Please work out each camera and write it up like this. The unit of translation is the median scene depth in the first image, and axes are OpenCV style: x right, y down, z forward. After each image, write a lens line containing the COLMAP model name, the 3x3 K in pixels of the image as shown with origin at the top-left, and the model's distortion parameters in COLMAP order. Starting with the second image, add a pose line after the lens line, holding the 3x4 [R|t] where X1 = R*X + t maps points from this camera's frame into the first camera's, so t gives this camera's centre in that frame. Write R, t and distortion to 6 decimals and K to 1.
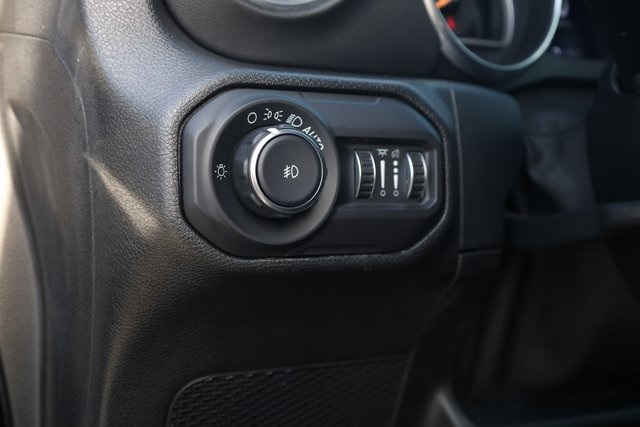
lens RADIAL K [[920.0, 0, 320.0], [0, 920.0, 213.5], [0, 0, 1]] dist [0.021184, 0.055824]
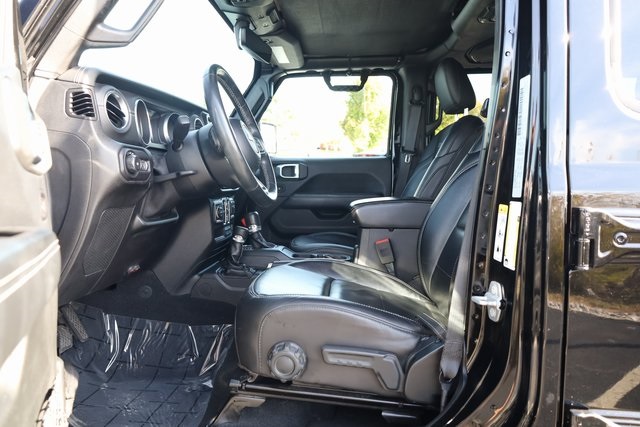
lens RADIAL K [[440.5, 0, 320.0], [0, 440.5, 213.5], [0, 0, 1]] dist [-0.008094, -0.003261]
pose [[0.576271, -0.071324, 0.814141, -1.476740], [0.055900, 0.997291, 0.047802, 0.173635], [-0.815345, 0.017964, 0.578697, -1.301194]]
